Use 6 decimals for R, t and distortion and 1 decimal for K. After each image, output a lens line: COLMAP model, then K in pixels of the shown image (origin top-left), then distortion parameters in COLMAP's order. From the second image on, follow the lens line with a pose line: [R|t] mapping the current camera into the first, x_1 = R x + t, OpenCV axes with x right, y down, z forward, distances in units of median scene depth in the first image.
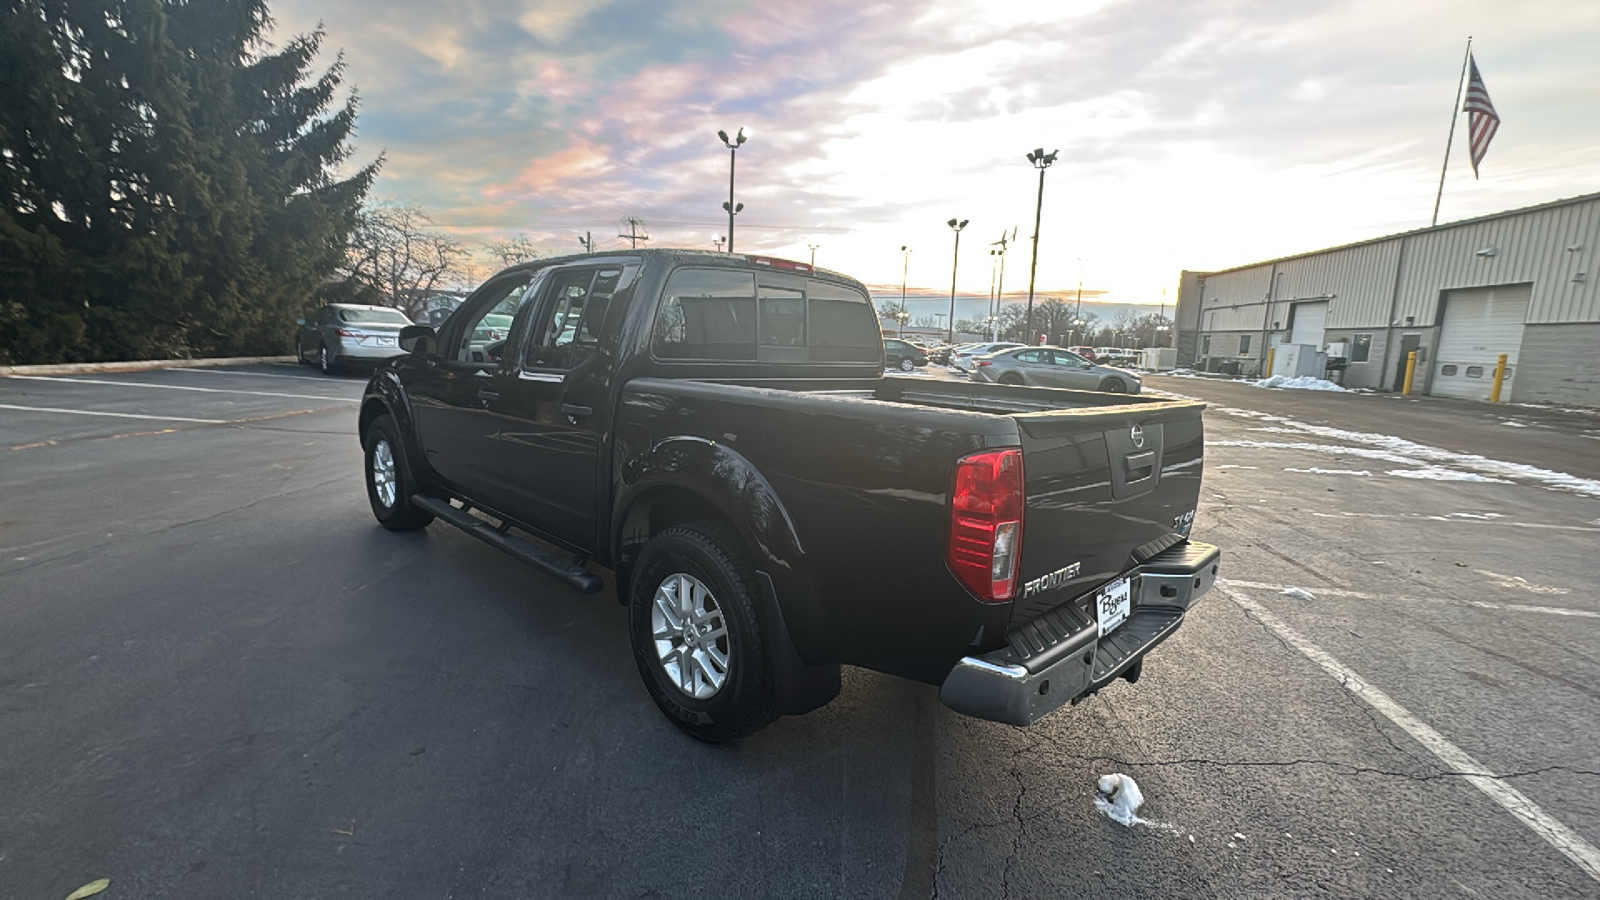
lens RADIAL K [[722.8, 0, 800.0], [0, 722.8, 450.0], [0, 0, 1]] dist [-0.003088, 0.000659]
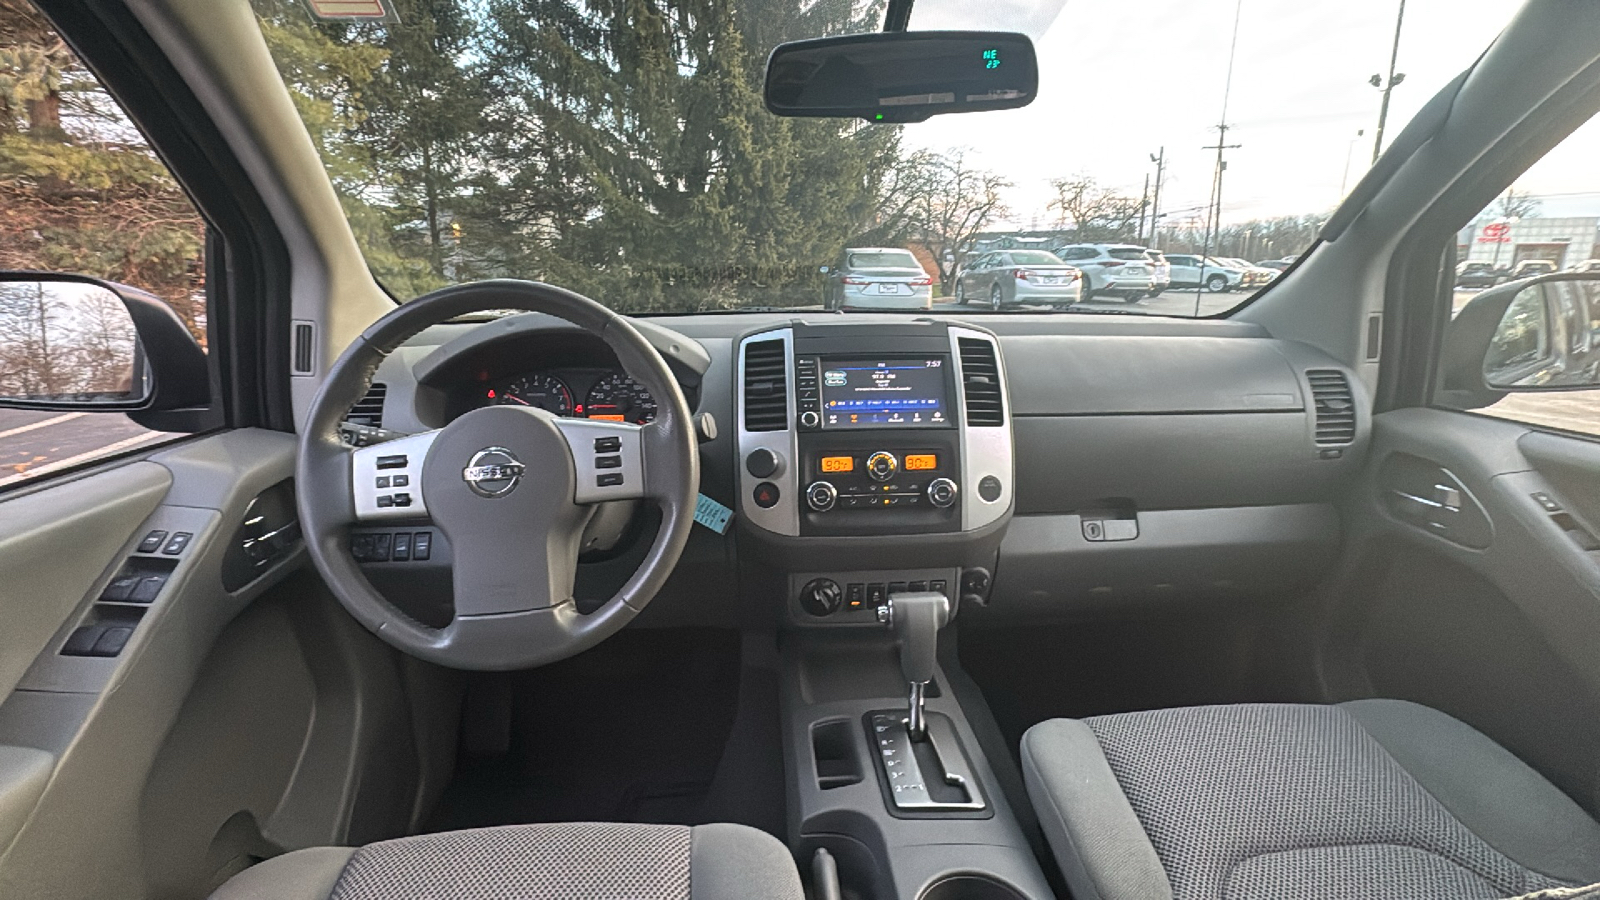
lens RADIAL K [[722.8, 0, 800.0], [0, 722.8, 450.0], [0, 0, 1]] dist [-0.003088, 0.000659]
pose [[0.748587, 0.122289, -0.651661, -0.050864], [-0.067966, 0.991820, 0.108047, -0.037646], [0.659544, -0.036592, 0.750775, 0.228390]]
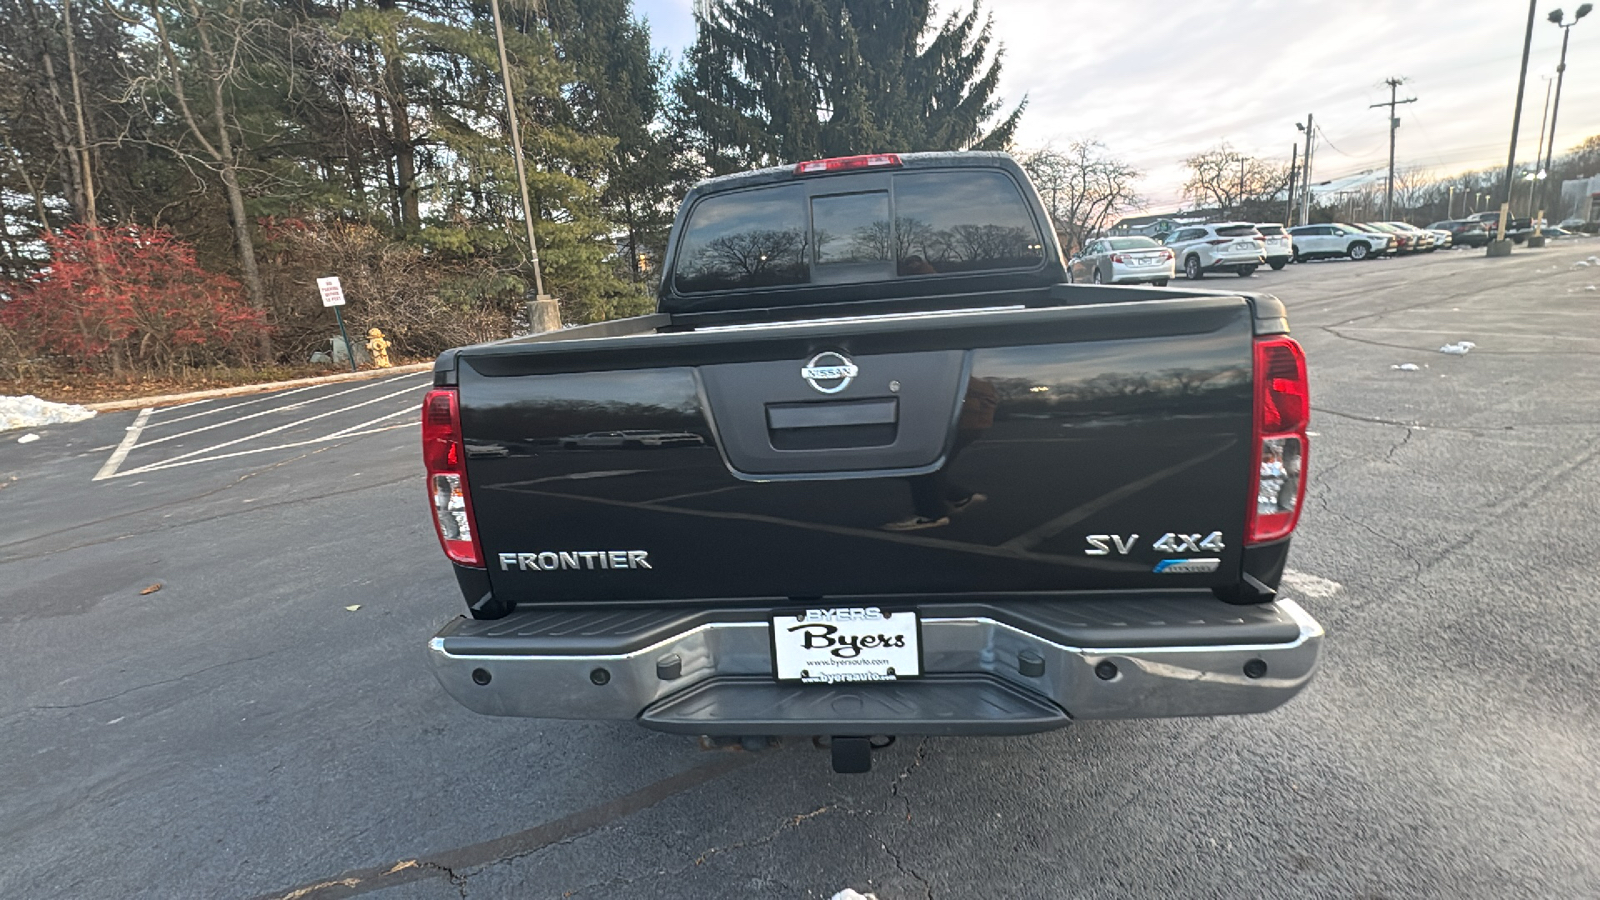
lens RADIAL K [[718.3, 0, 800.0], [0, 718.3, 450.0], [0, 0, 1]] dist [0.003671, 0.001059]
pose [[0.603550, 0.097475, -0.791344, 0.124250], [-0.018356, 0.993935, 0.108429, -0.004146], [0.797114, -0.050916, 0.601679, 0.087345]]
